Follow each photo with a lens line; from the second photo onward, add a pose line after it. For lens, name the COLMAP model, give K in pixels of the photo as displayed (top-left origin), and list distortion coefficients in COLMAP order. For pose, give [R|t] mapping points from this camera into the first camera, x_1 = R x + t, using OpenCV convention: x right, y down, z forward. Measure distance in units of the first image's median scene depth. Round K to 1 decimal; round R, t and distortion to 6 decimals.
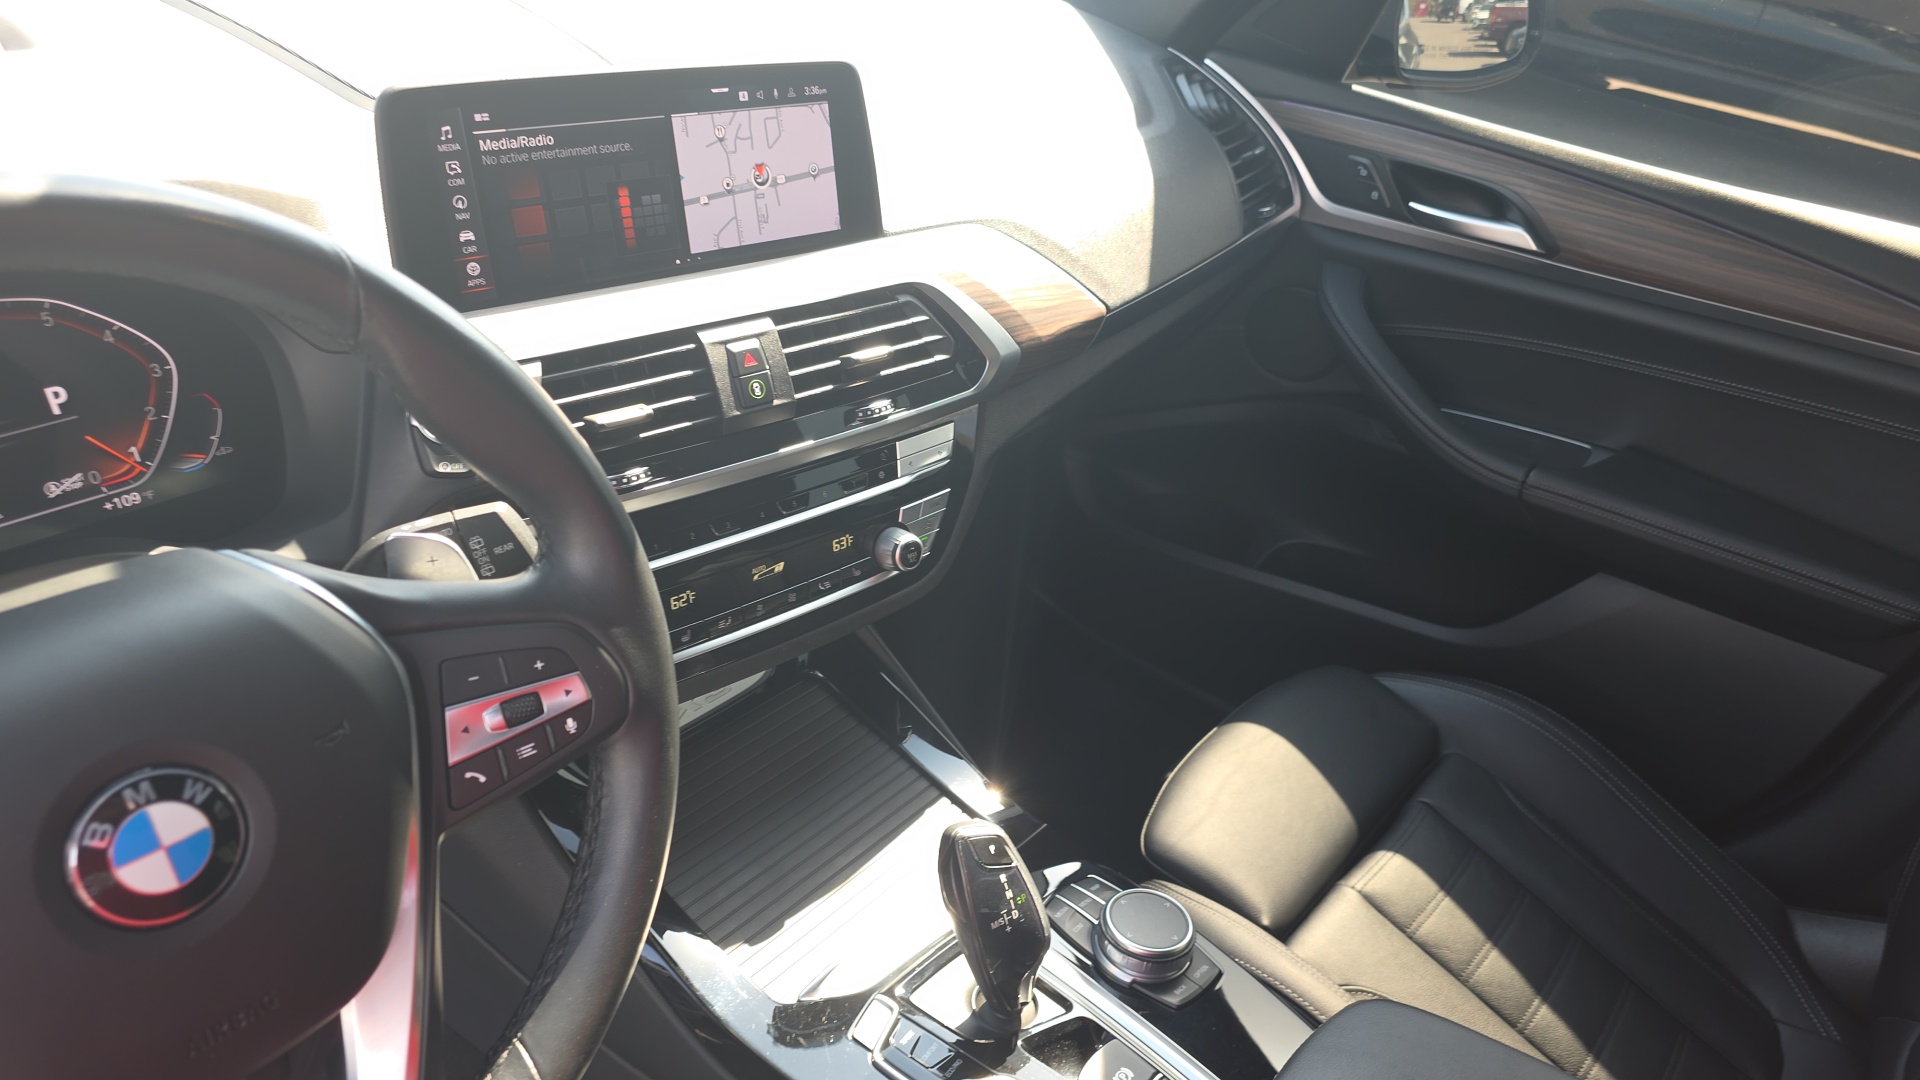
lens RADIAL K [[1317.3, 0, 995.0], [0, 1317.3, 549.7], [0, 0, 1]] dist [0.051592, -0.062055]
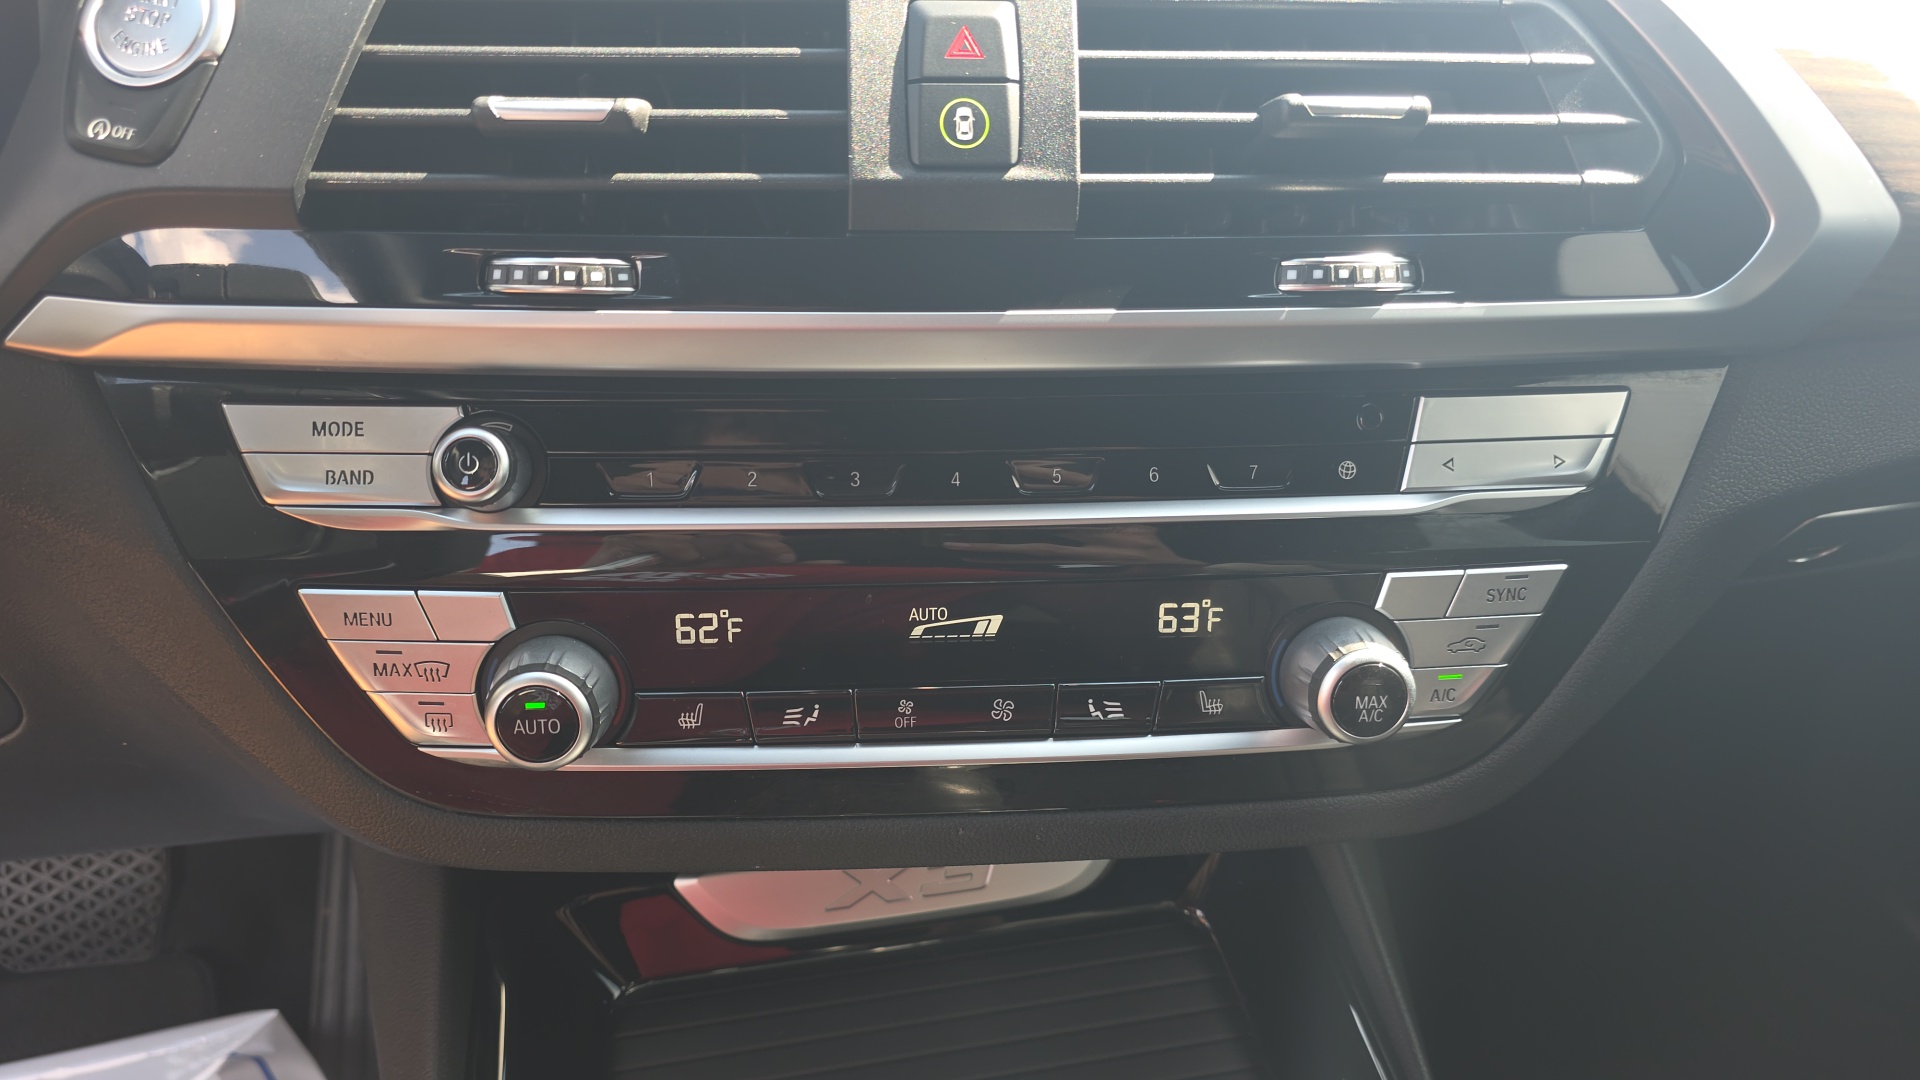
lens RADIAL K [[1317.3, 0, 931.2], [0, 1317.3, 548.0], [0, 0, 1]] dist [0.051592, -0.062055]
pose [[0.764971, 0.200762, -0.611976, 0.069116], [-0.266537, 0.963674, -0.017033, 0.002507], [0.586325, 0.176144, 0.790693, 0.762980]]
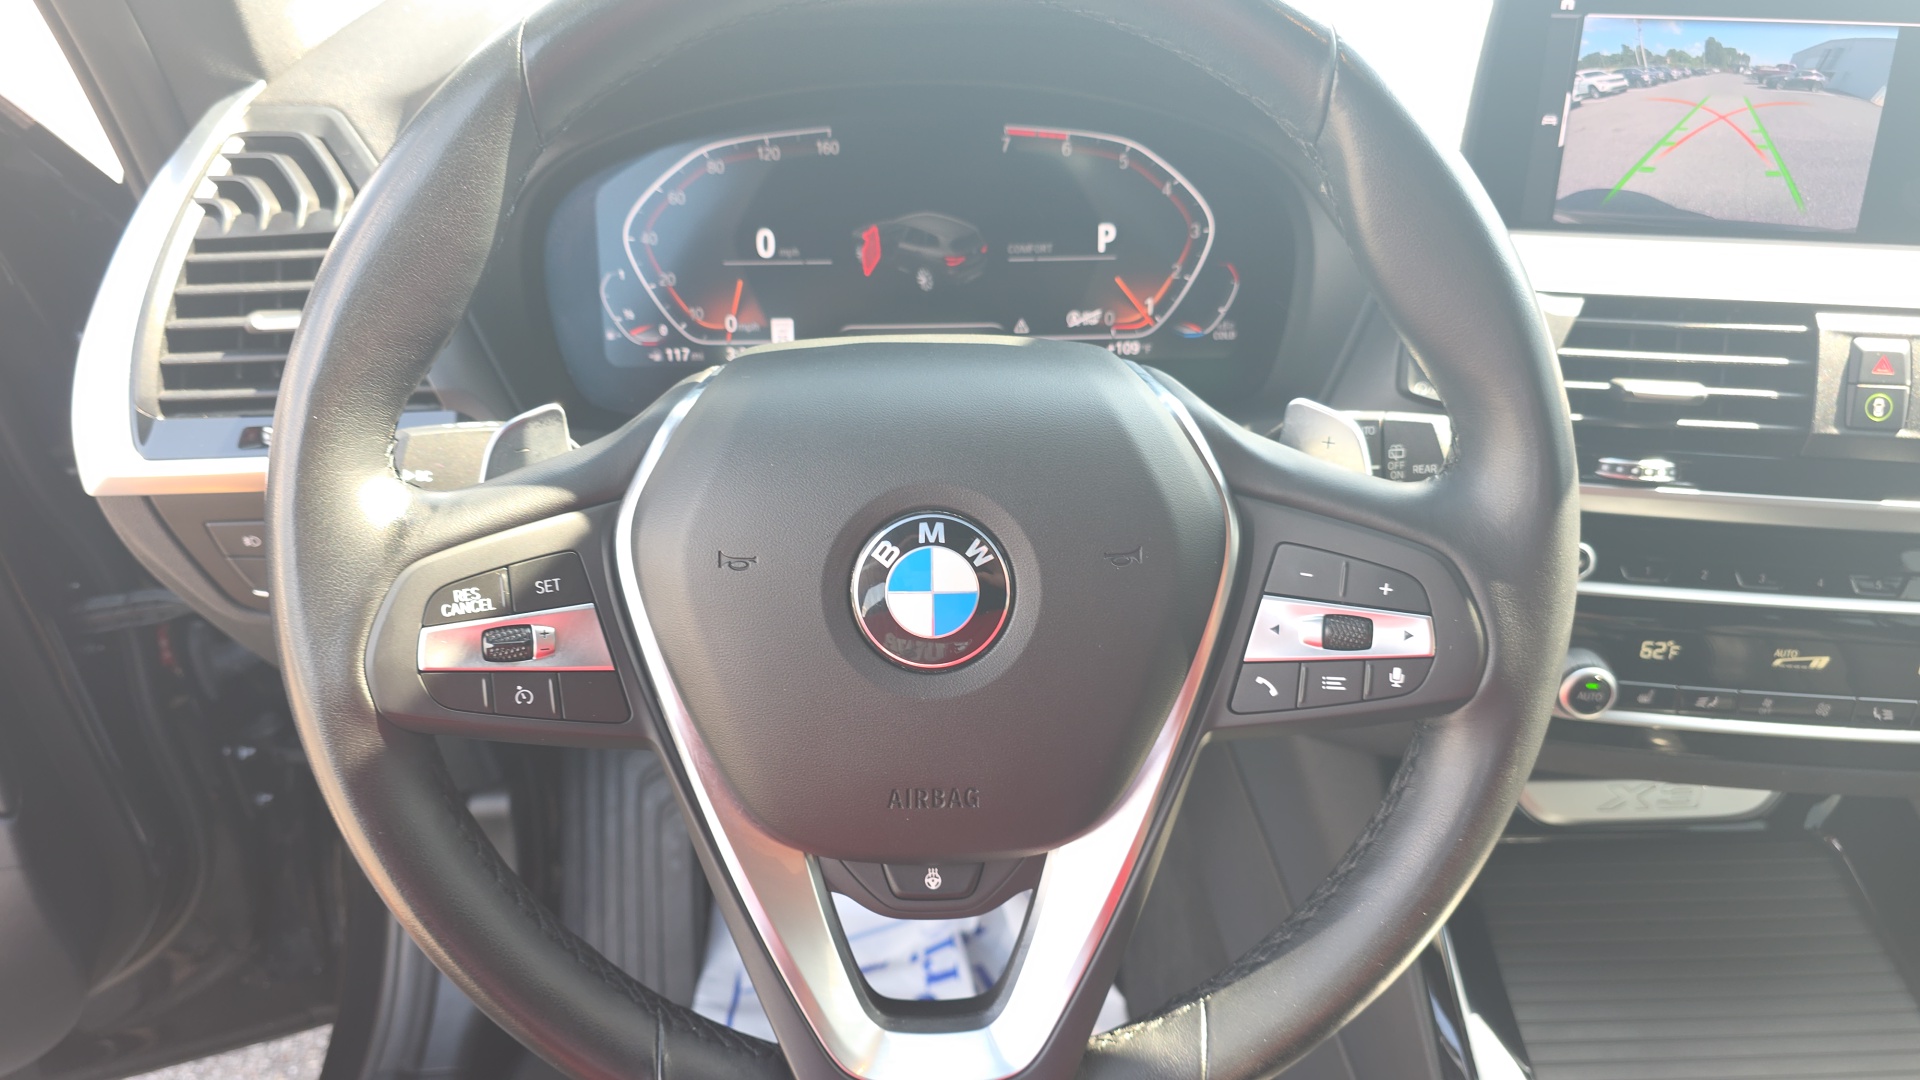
lens RADIAL K [[1317.3, 0, 938.8], [0, 1317.3, 558.5], [0, 0, 1]] dist [0.051592, -0.062055]
pose [[0.638018, 0.301105, -0.708709, 0.029675], [-0.334364, 0.937412, 0.097260, 0.056786], [0.693638, 0.174913, 0.698764, 0.175554]]
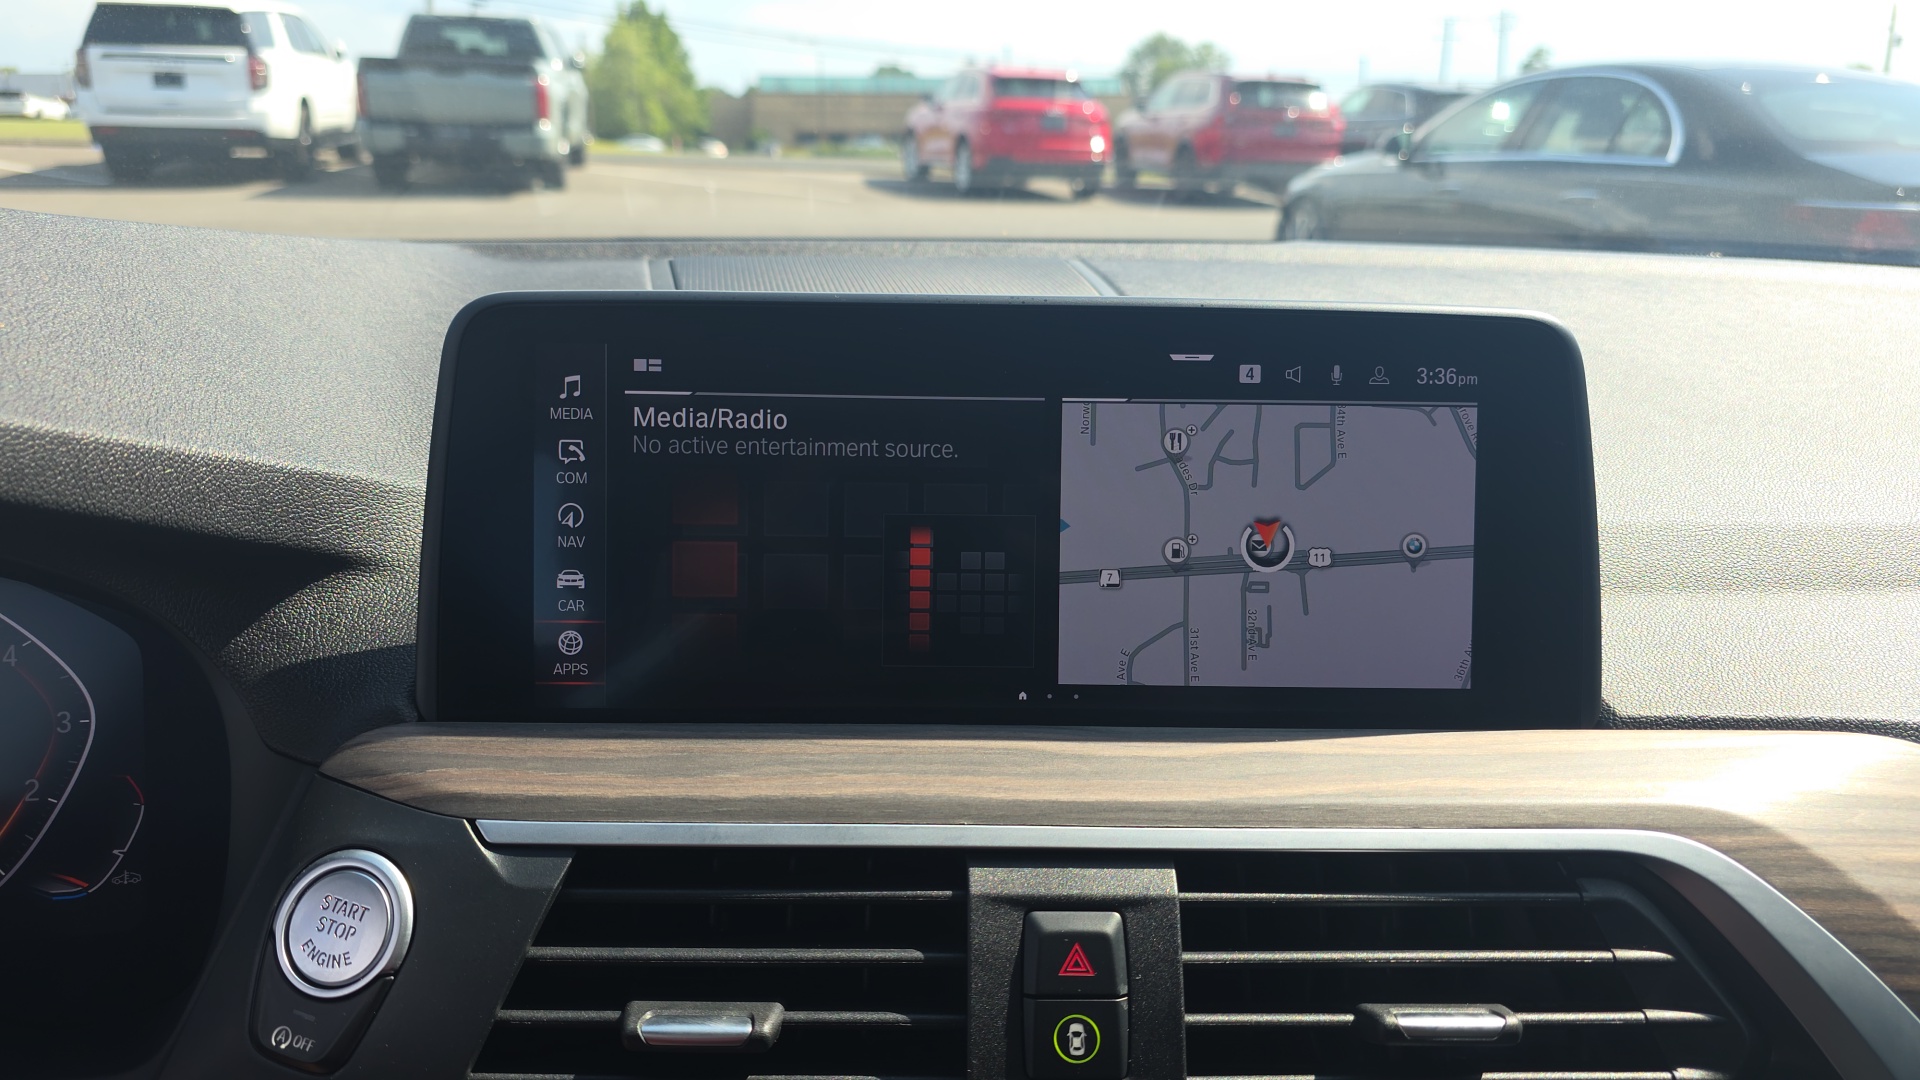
lens RADIAL K [[1317.3, 0, 935.0], [0, 1317.3, 524.2], [0, 0, 1]] dist [0.051592, -0.062055]
pose [[0.730954, 0.089683, -0.676508, 0.046697], [-0.293835, 0.936089, -0.193388, -0.187541], [0.615928, 0.340139, 0.710590, 0.676345]]
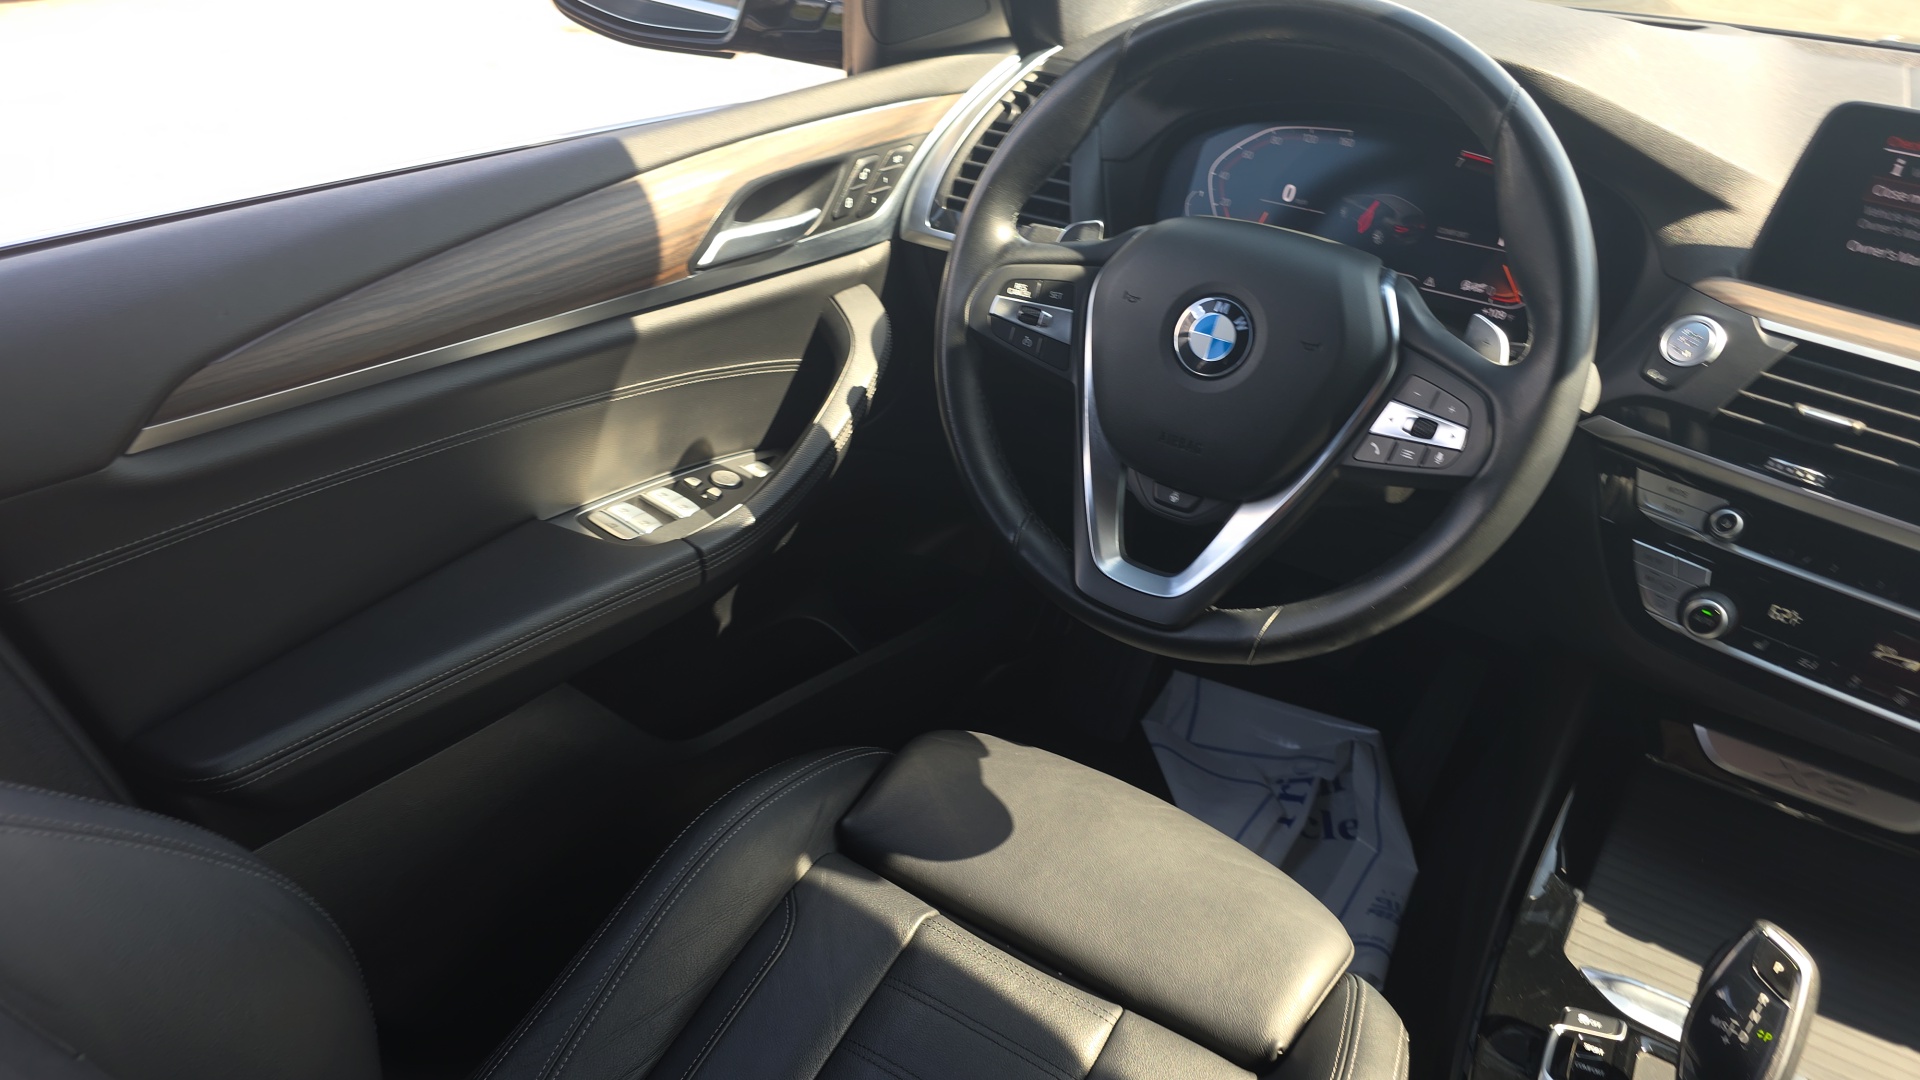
lens RADIAL K [[1317.3, 0, 943.3], [0, 1317.3, 587.2], [0, 0, 1]] dist [0.051592, -0.062055]
pose [[0.079766, 0.440336, -0.894283, 0.680799], [-0.552487, 0.766263, 0.328022, 0.046508], [0.829696, 0.467915, 0.304402, 0.133916]]
